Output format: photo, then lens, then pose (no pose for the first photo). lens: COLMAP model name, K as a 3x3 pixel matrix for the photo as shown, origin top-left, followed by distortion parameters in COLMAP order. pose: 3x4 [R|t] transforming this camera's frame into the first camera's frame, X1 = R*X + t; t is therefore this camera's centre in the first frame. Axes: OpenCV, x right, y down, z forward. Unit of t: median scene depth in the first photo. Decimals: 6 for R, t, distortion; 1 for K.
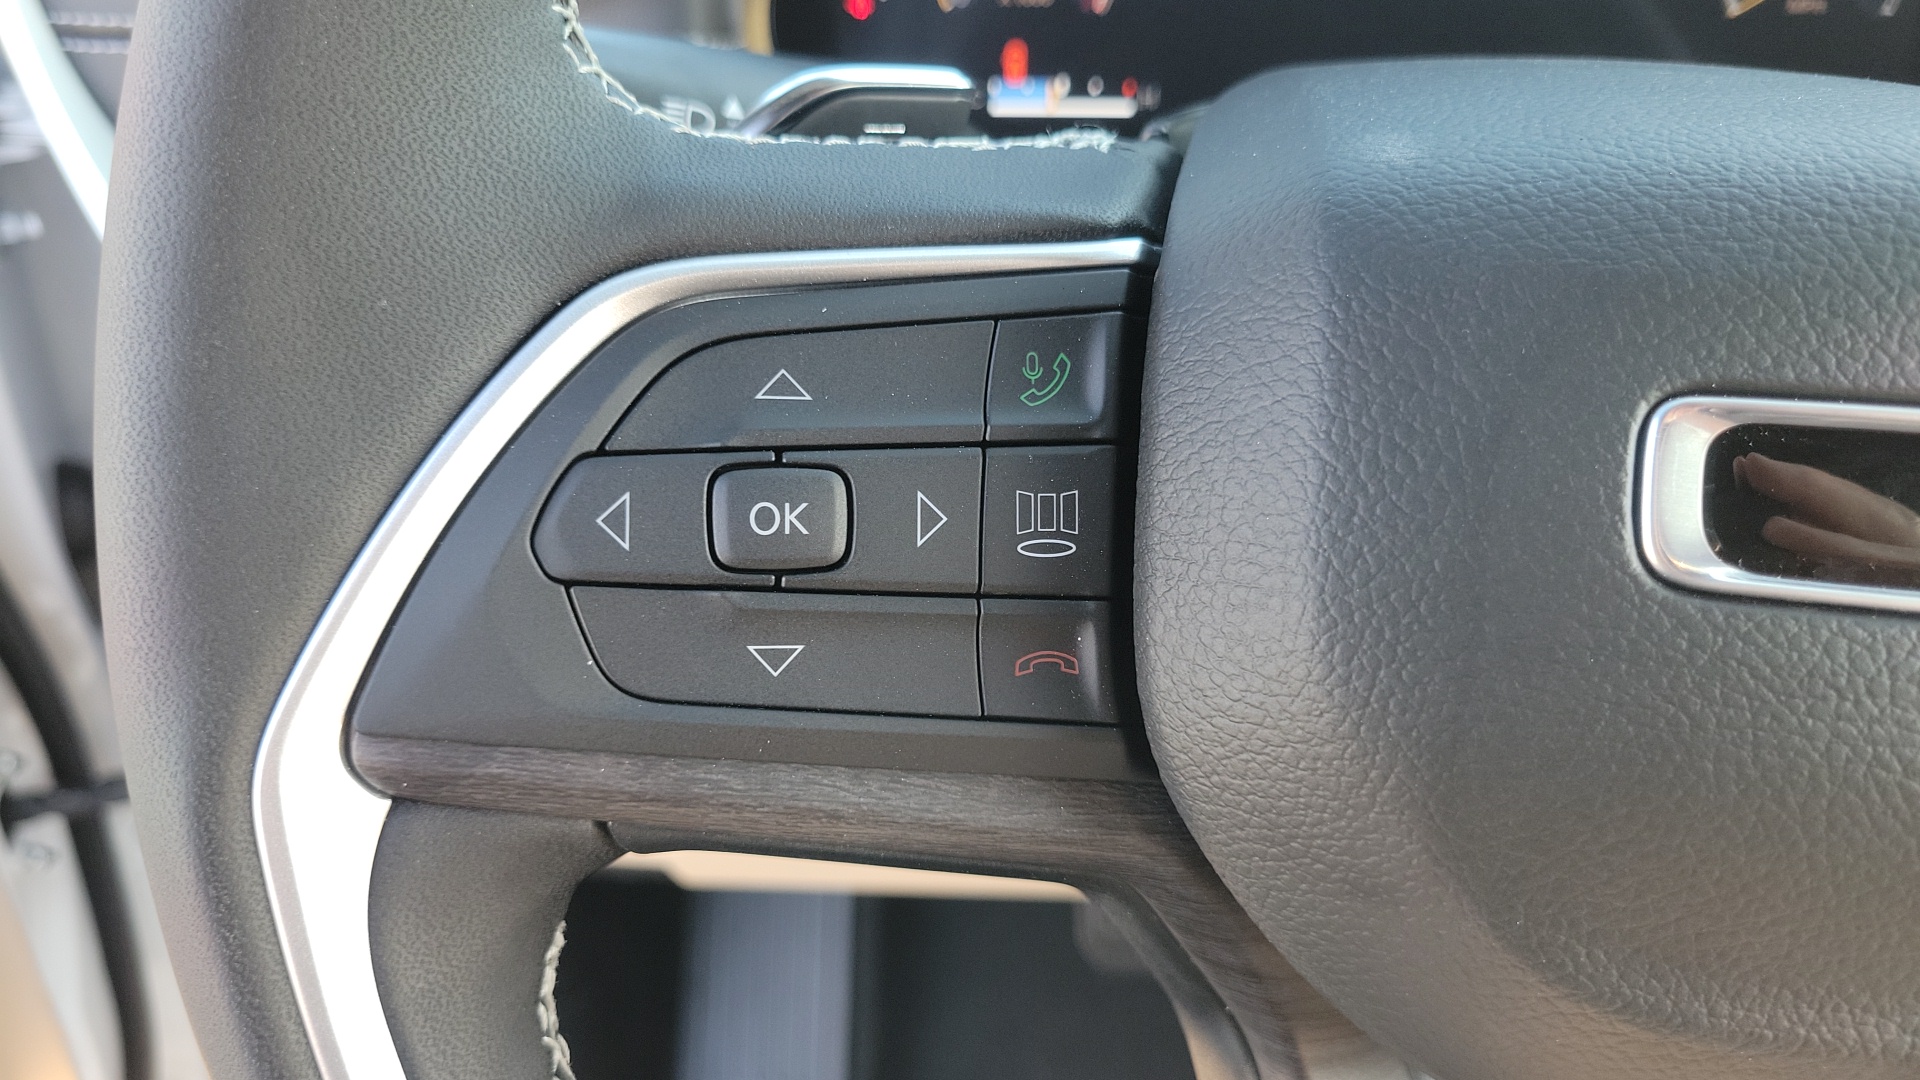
lens RADIAL K [[1453.5, 0, 960.0], [0, 1453.5, 540.0], [0, 0, 1]] dist [0.047397, -0.044409]
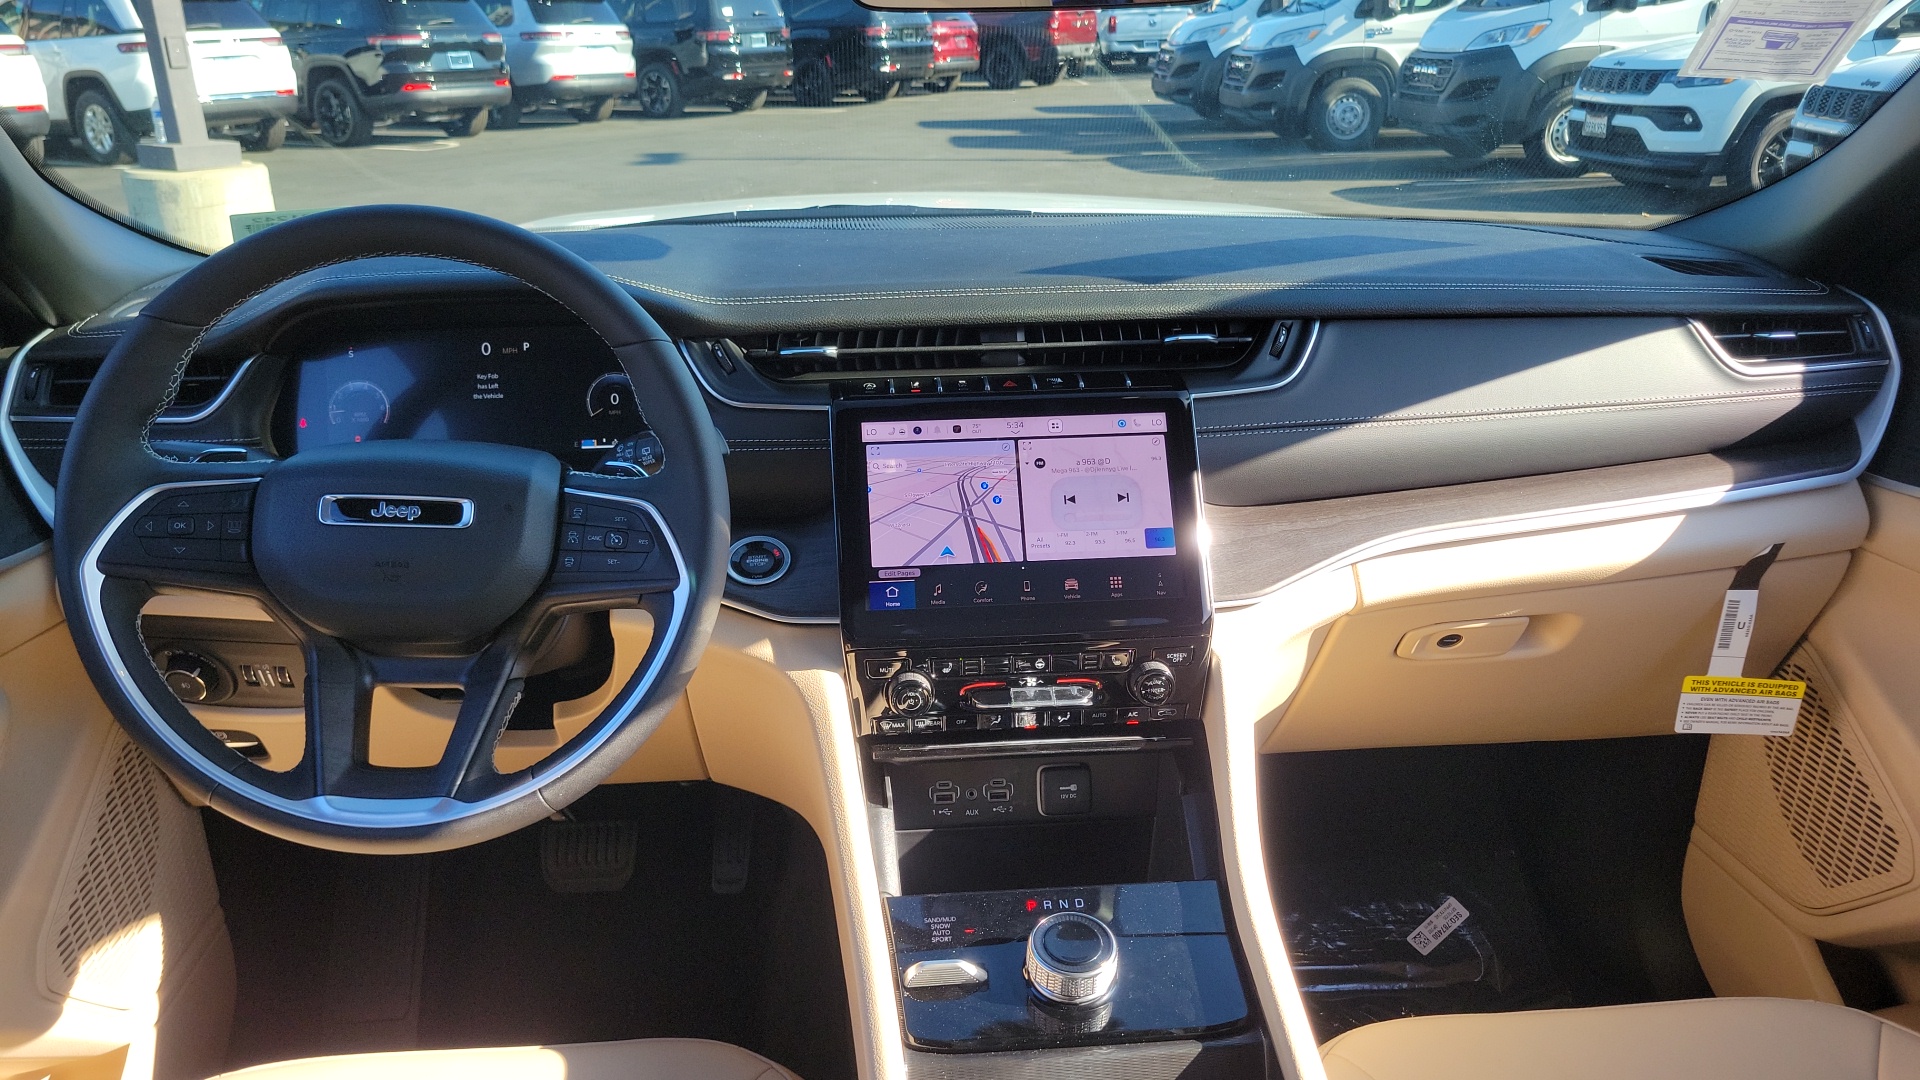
lens RADIAL K [[1453.5, 0, 960.0], [0, 1453.5, 540.0], [0, 0, 1]] dist [0.047397, -0.044409]
pose [[0.993911, -0.051920, 0.097190, 2.261074], [0.071615, 0.974715, -0.211666, 1.417415], [-0.083743, 0.217338, 0.972498, -4.655301]]
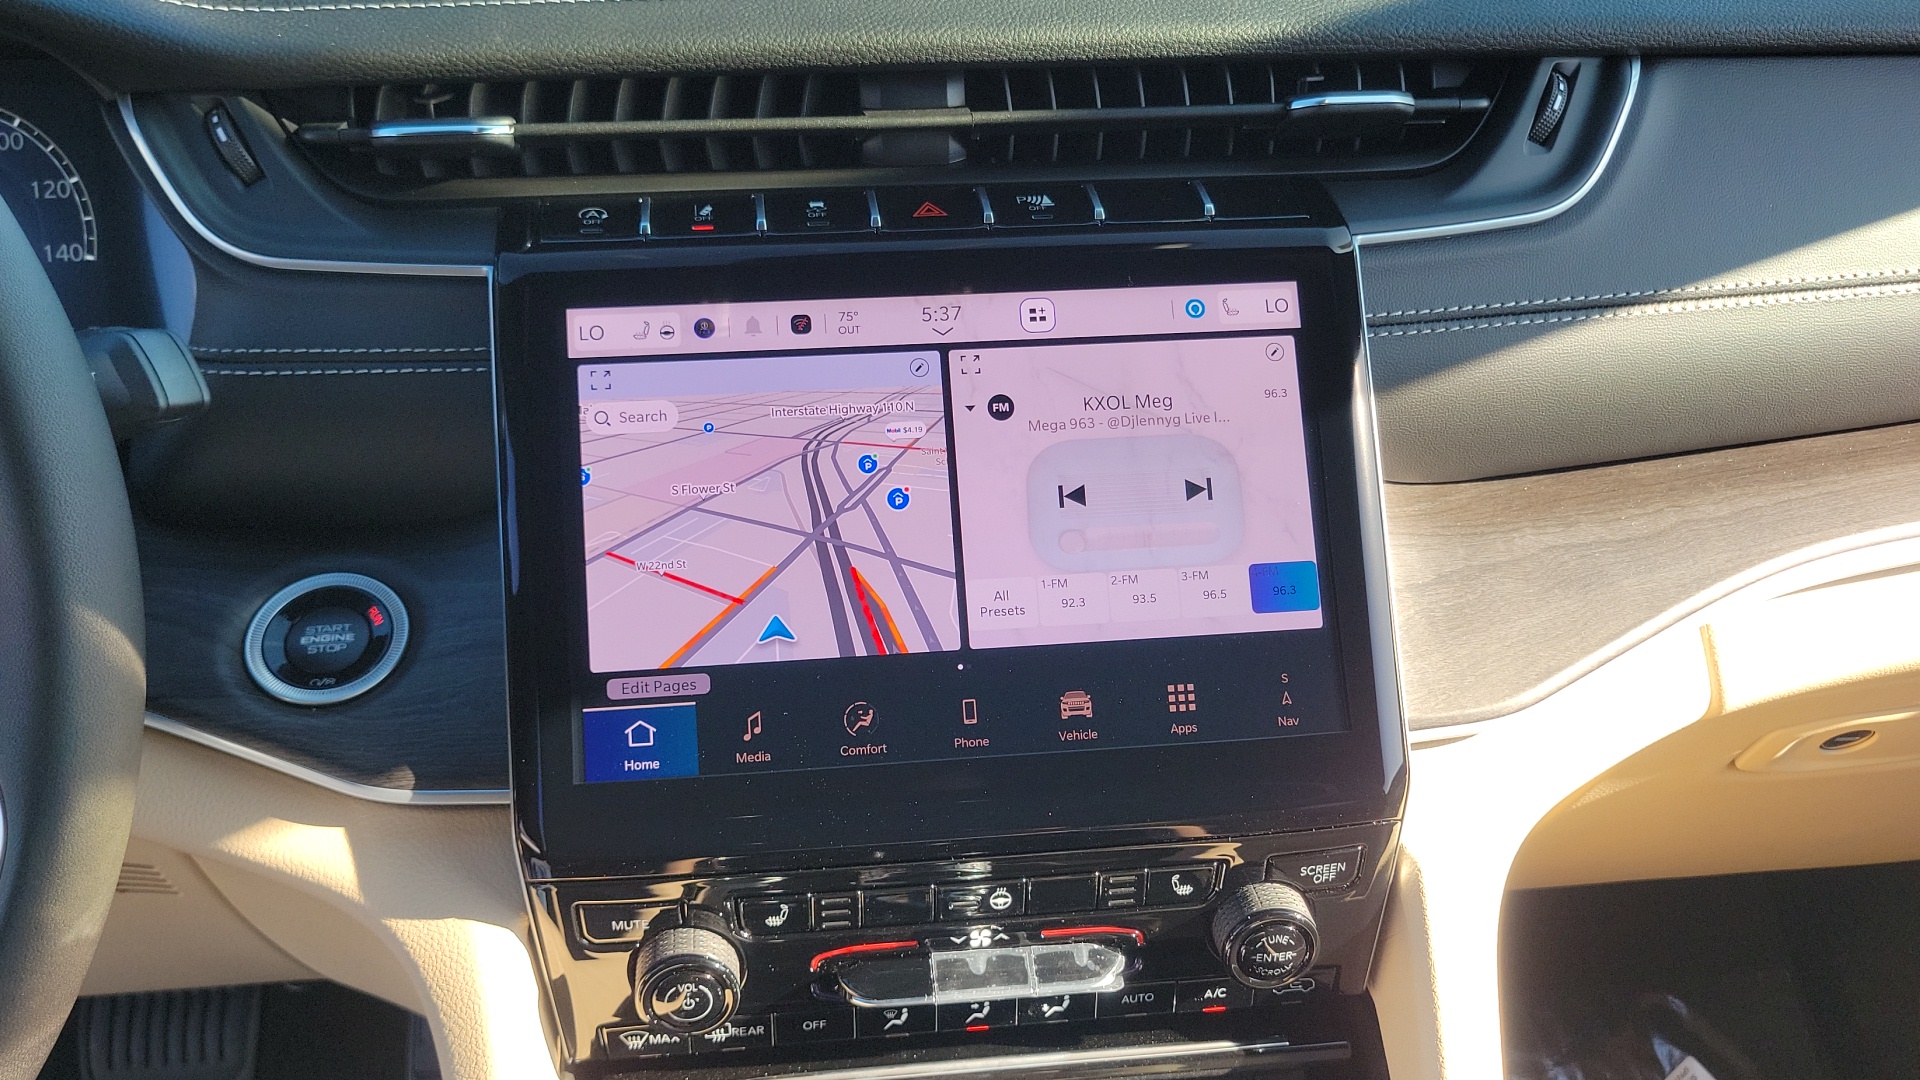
lens RADIAL K [[1716.9, 0, 960.0], [0, 1716.9, 540.0], [0, 0, 1]] dist [0.035539, -0.001500]
pose [[0.989825, -0.067931, 0.125025, 2.771734], [0.080113, 0.992235, -0.095140, 0.279500], [-0.117592, 0.104188, 0.987581, -1.574247]]
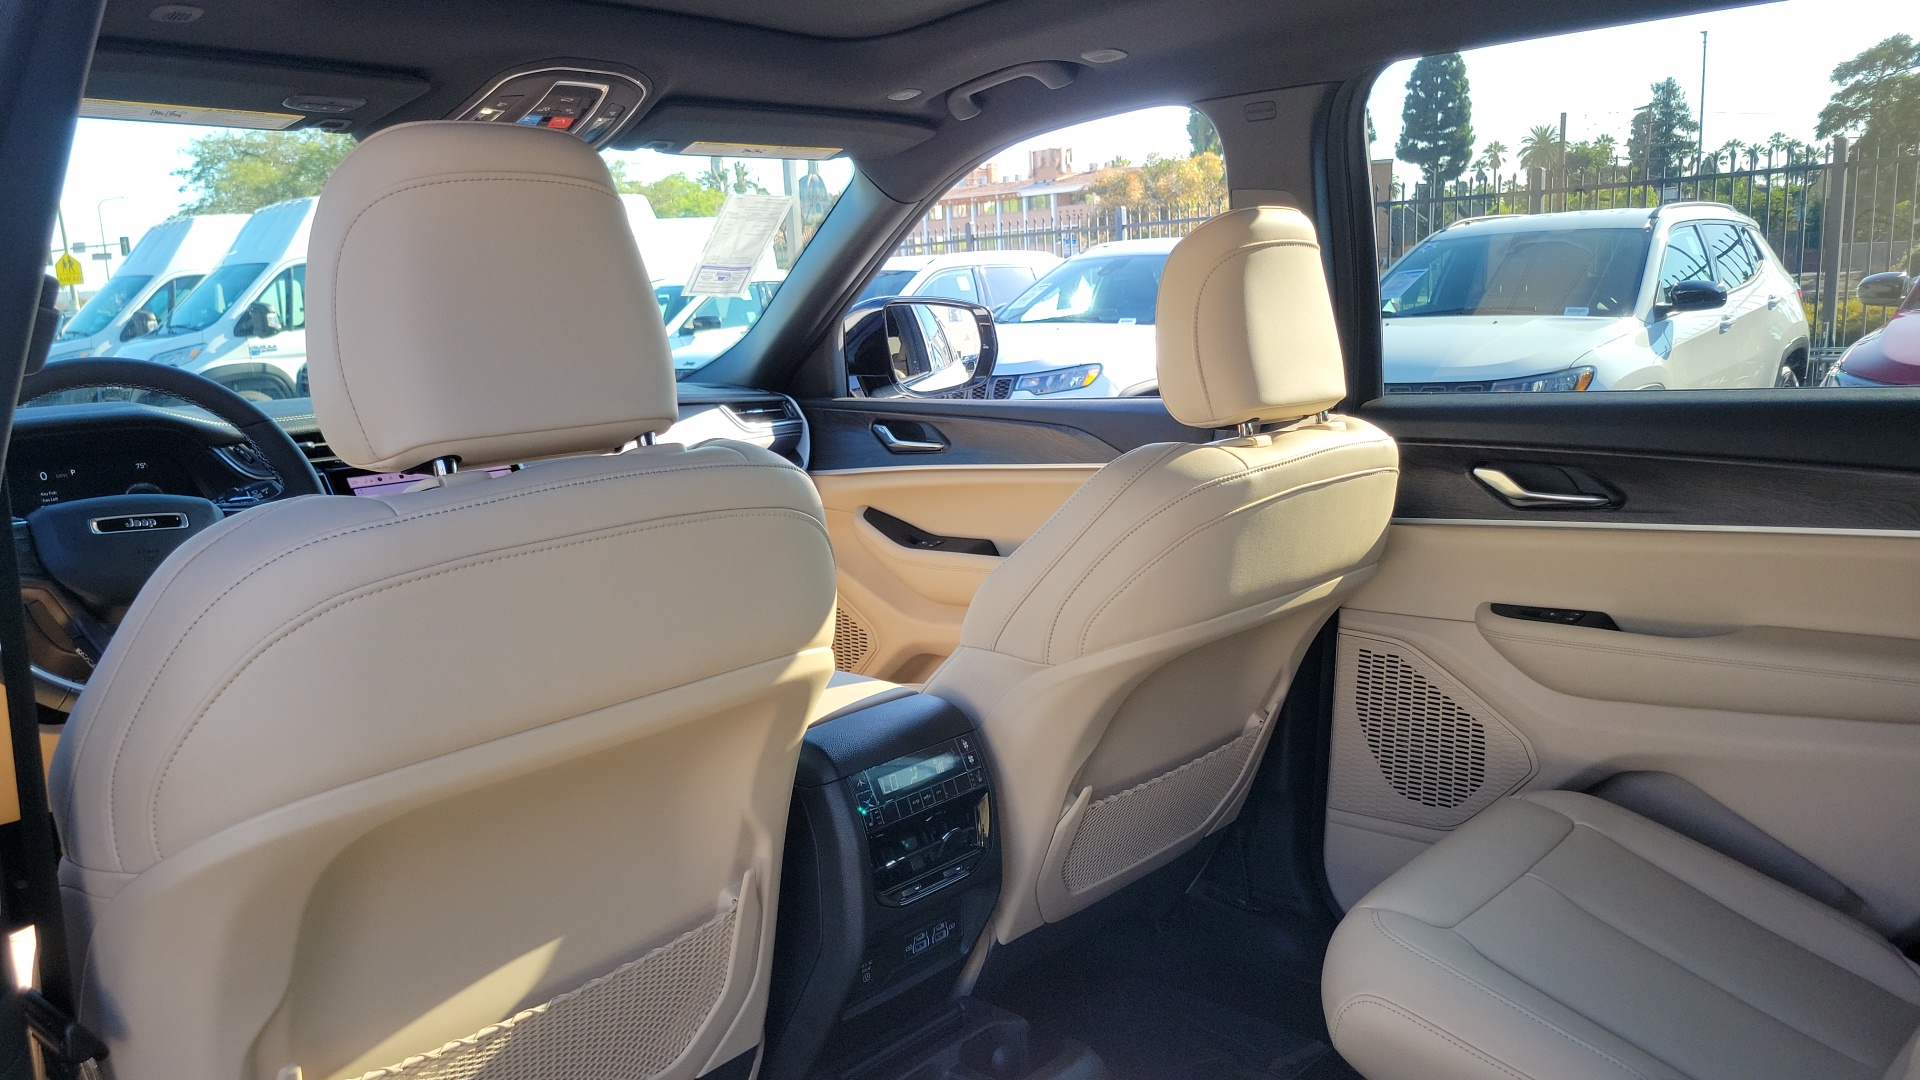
lens RADIAL K [[1453.5, 0, 960.0], [0, 1453.5, 540.0], [0, 0, 1]] dist [0.047397, -0.044409]
pose [[0.656997, -0.157726, 0.737209, -2.835359], [0.446478, 0.869341, -0.211903, 4.448789], [-0.607464, 0.468368, 0.641576, -8.376972]]
